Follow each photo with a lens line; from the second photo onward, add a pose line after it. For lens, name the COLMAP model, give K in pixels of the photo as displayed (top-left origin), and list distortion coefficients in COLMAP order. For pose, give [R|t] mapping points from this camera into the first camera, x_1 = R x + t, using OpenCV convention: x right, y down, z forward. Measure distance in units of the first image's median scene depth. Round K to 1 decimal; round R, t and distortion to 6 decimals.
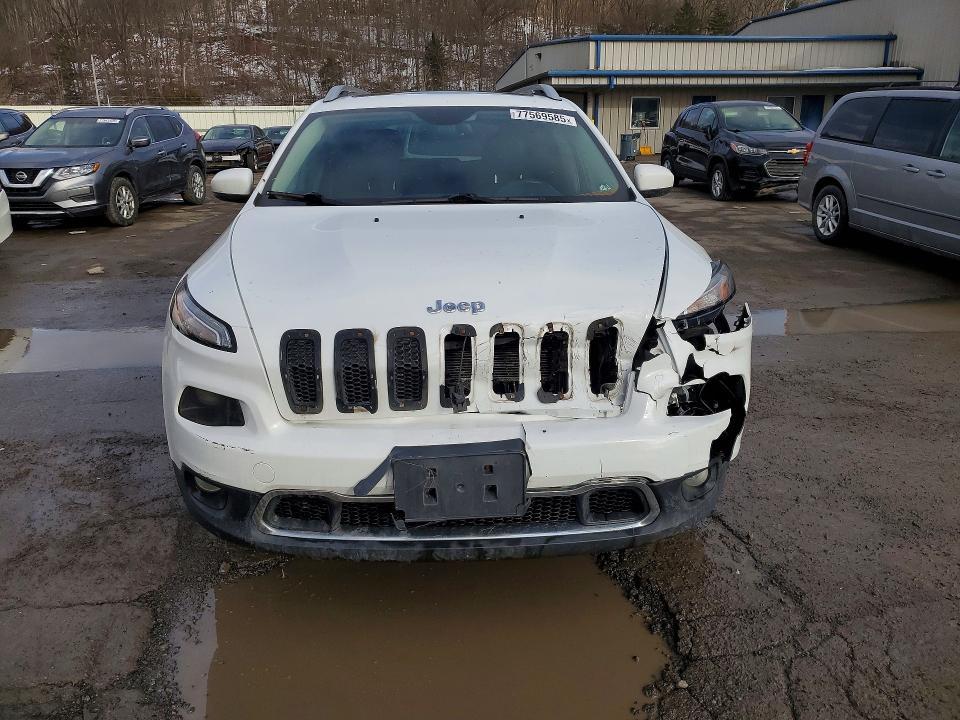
lens RADIAL K [[767.2, 0, 482.4], [0, 767.2, 360.4], [0, 0, 1]] dist [0.031820, 0.022018]
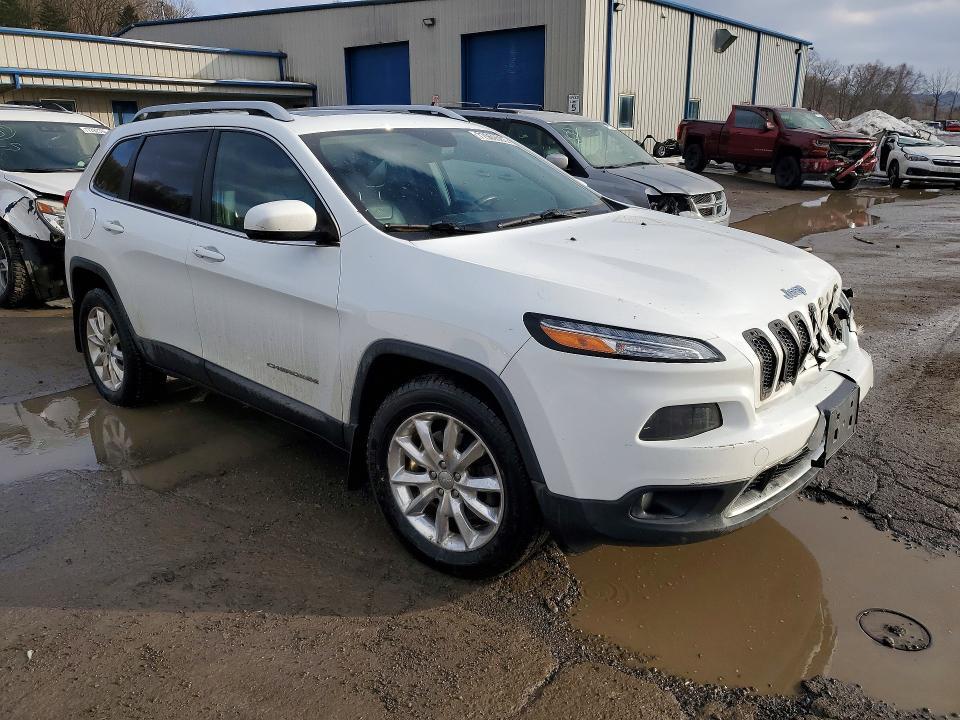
lens RADIAL K [[767.2, 0, 482.2], [0, 767.2, 359.6], [0, 0, 1]] dist [0.031820, 0.022018]
pose [[0.705142, -0.208730, 0.677648, -0.120794], [0.213228, 0.973876, 0.078096, -0.015829], [-0.676246, 0.089425, 0.731228, 0.038769]]
